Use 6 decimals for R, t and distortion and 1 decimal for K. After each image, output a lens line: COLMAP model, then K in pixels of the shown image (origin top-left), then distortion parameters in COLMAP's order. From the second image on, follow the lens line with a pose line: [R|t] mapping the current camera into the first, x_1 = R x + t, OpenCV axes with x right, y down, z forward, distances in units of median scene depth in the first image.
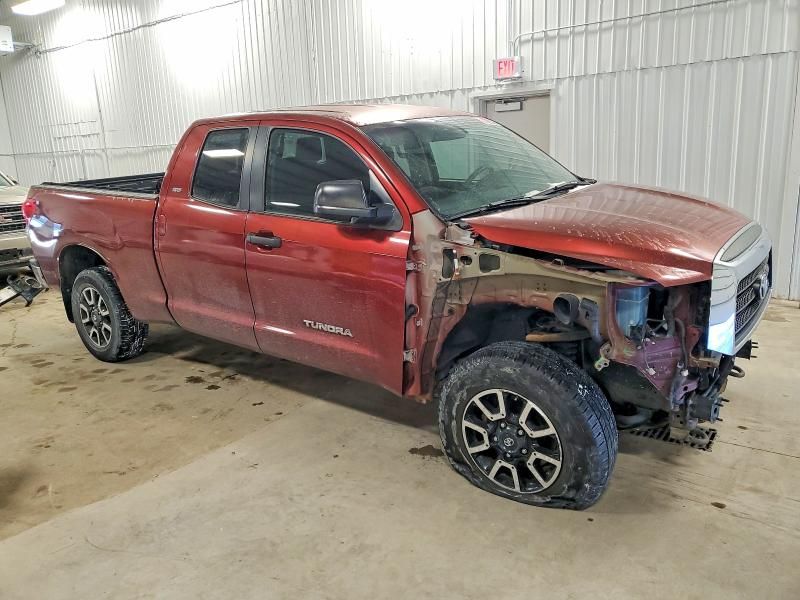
lens RADIAL K [[662.6, 0, 402.2], [0, 662.6, 302.4], [0, 0, 1]] dist [-0.002360, 0.010055]
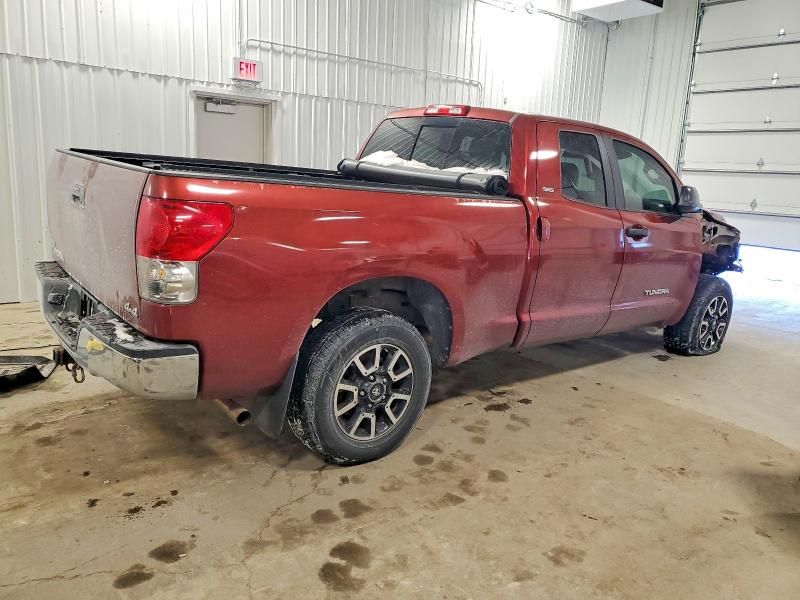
lens RADIAL K [[662.6, 0, 402.2], [0, 662.6, 302.4], [0, 0, 1]] dist [-0.002360, 0.010055]
pose [[0.162159, -0.142875, 0.976366, -1.150212], [0.162534, 0.979815, 0.116386, -0.138864], [-0.973287, 0.139819, 0.182108, 0.932661]]
